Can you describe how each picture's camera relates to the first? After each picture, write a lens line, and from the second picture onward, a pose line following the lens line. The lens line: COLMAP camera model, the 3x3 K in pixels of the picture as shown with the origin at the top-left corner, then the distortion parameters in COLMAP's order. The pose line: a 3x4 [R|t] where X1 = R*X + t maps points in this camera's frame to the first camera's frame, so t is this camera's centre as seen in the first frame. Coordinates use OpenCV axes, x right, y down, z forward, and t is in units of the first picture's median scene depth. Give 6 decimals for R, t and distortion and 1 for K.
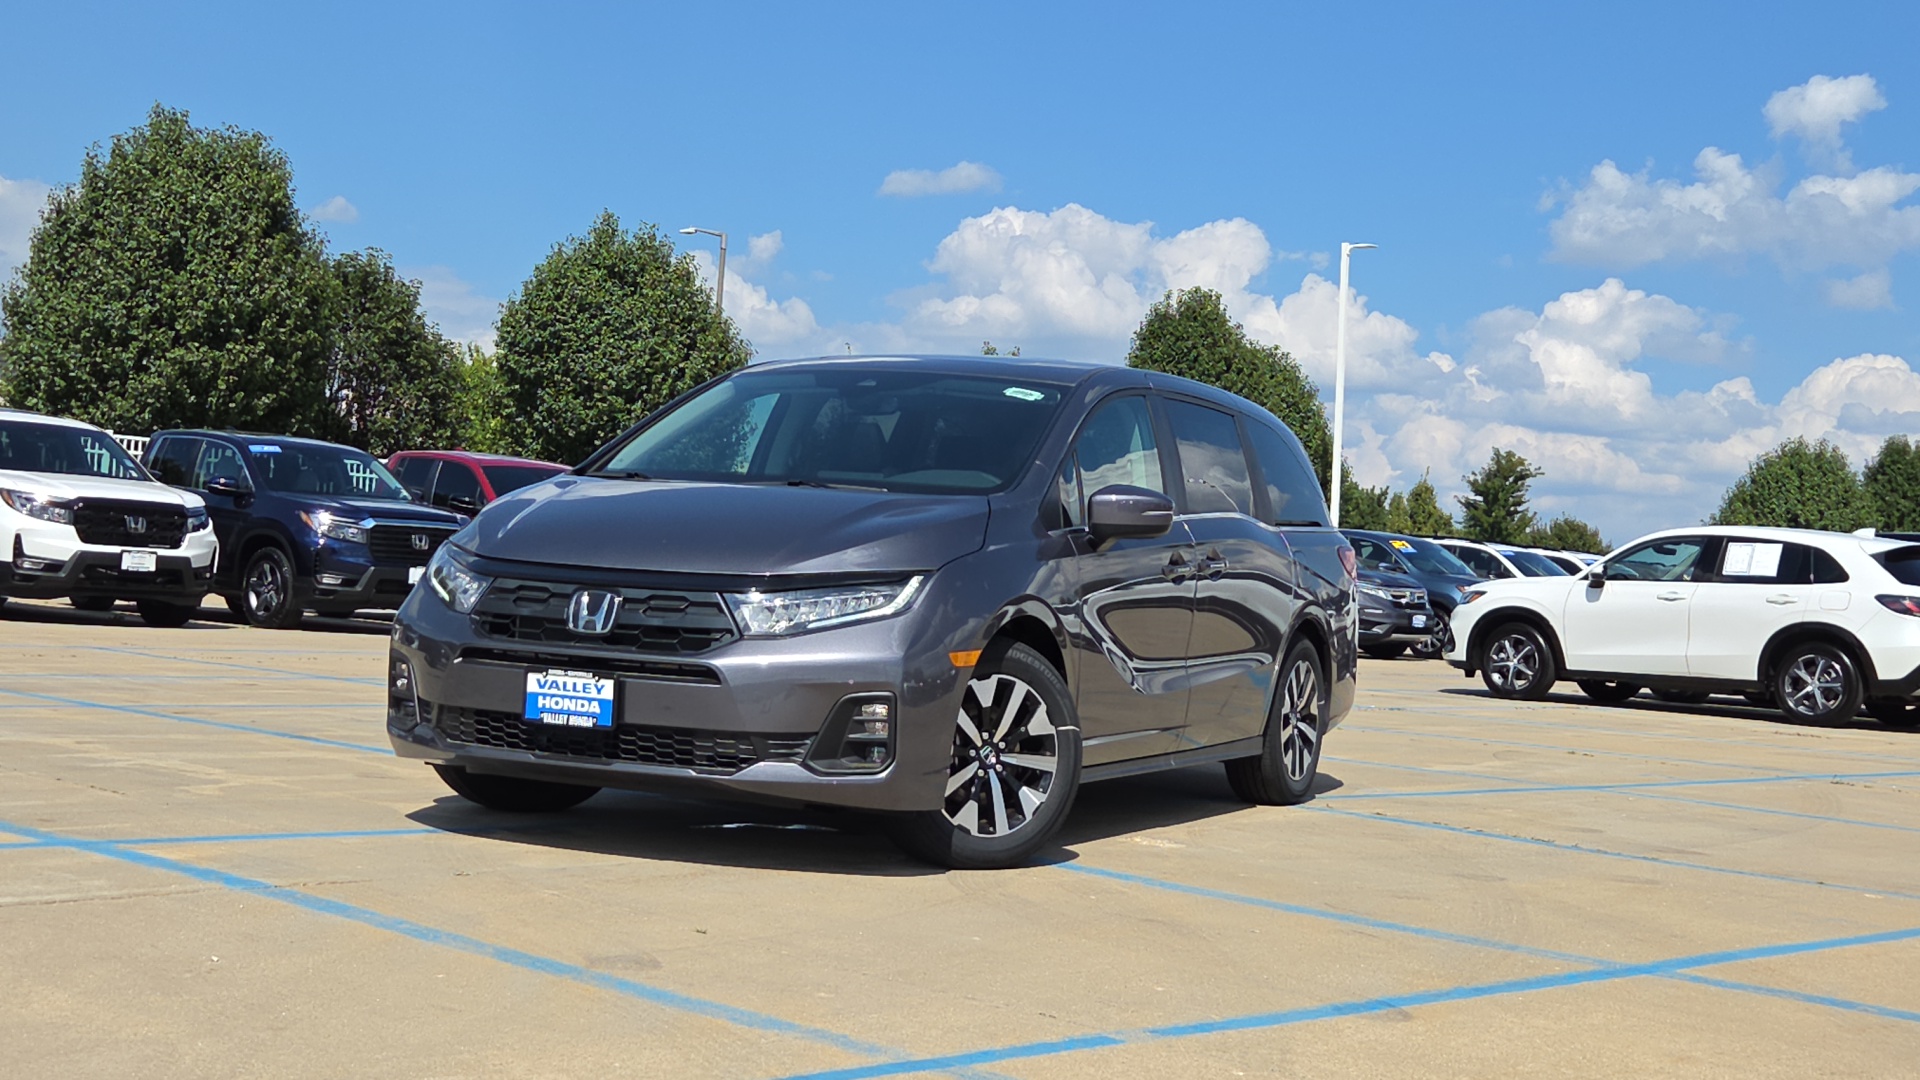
lens RADIAL K [[2632.4, 0, 960.0], [0, 2632.4, 540.0], [0, 0, 1]] dist [0.048891, -0.037609]
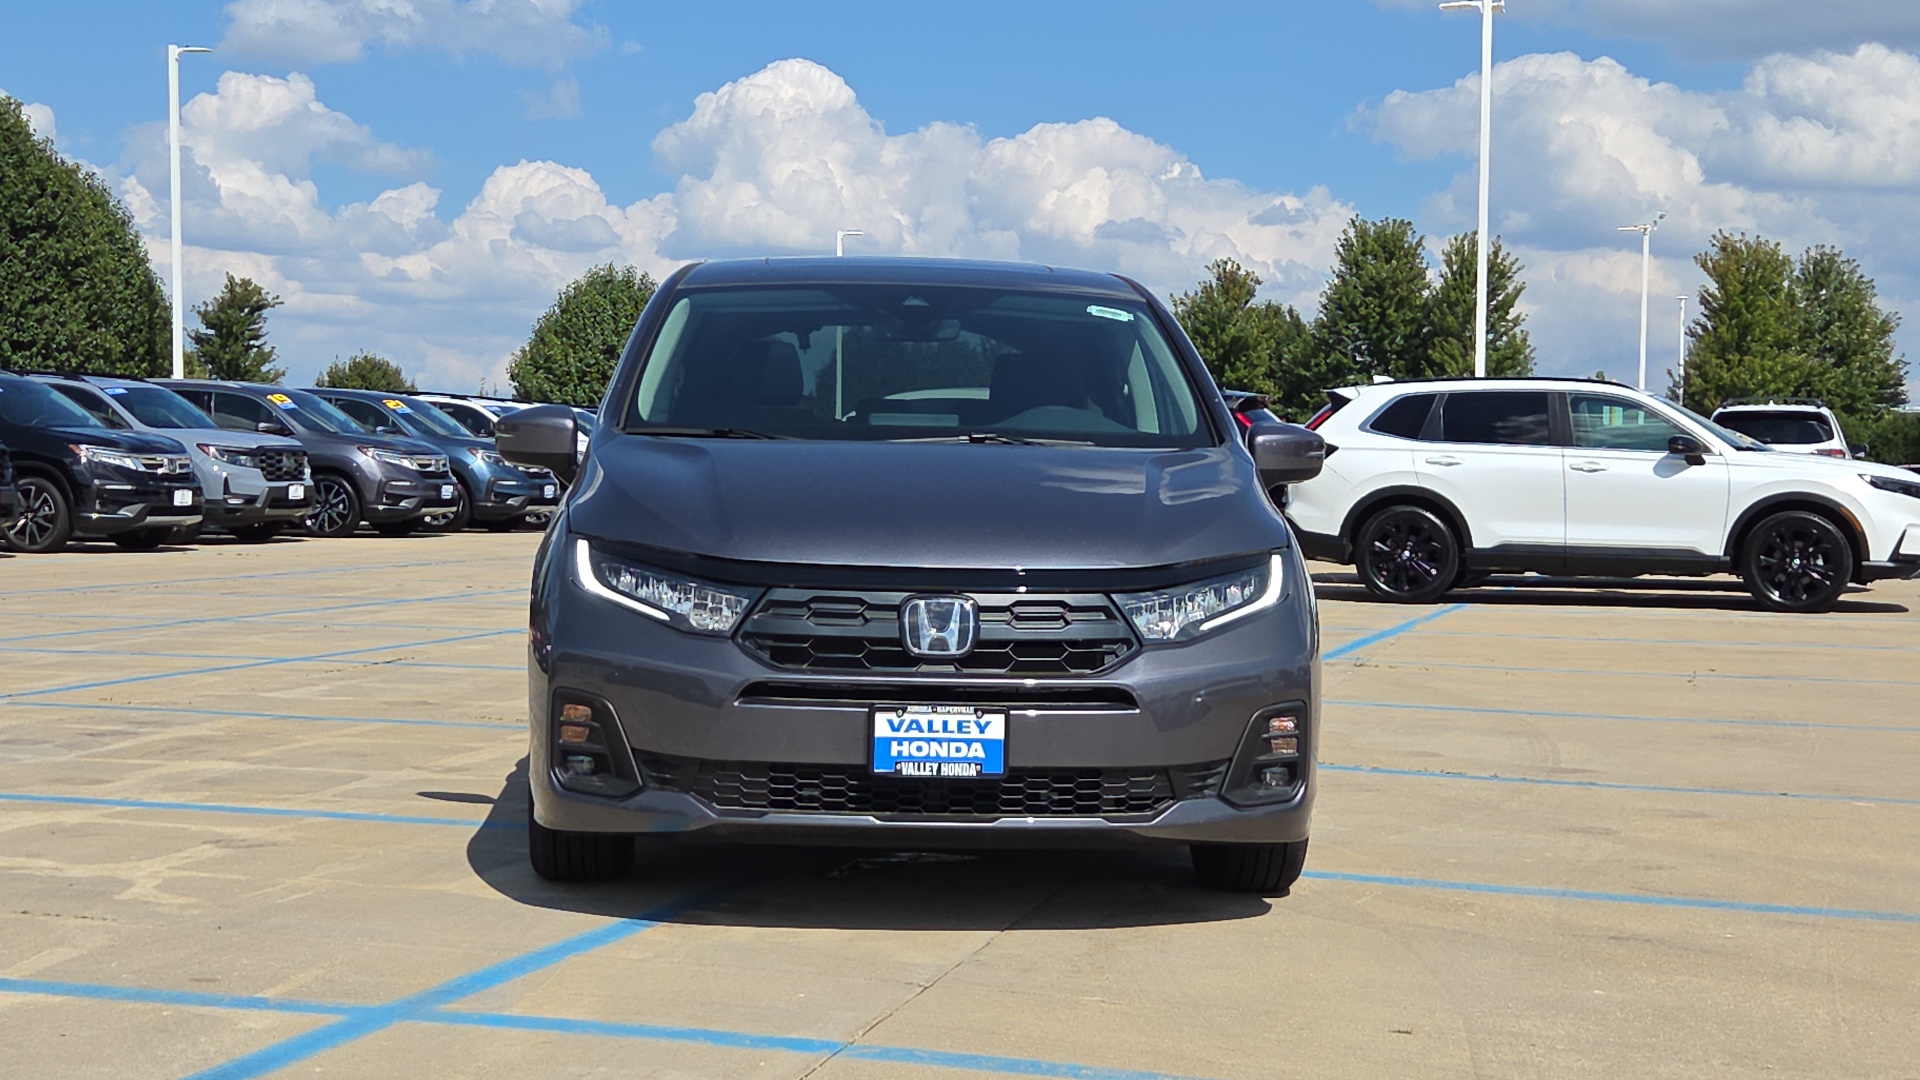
lens RADIAL K [[2880.6, 0, 960.0], [0, 2880.6, 540.0], [0, 0, 1]] dist [0.121518, -0.121374]
pose [[0.884971, -0.057908, 0.462032, -0.526739], [0.030337, 0.997299, 0.066889, -0.055003], [-0.464657, -0.045178, 0.884337, 0.249701]]
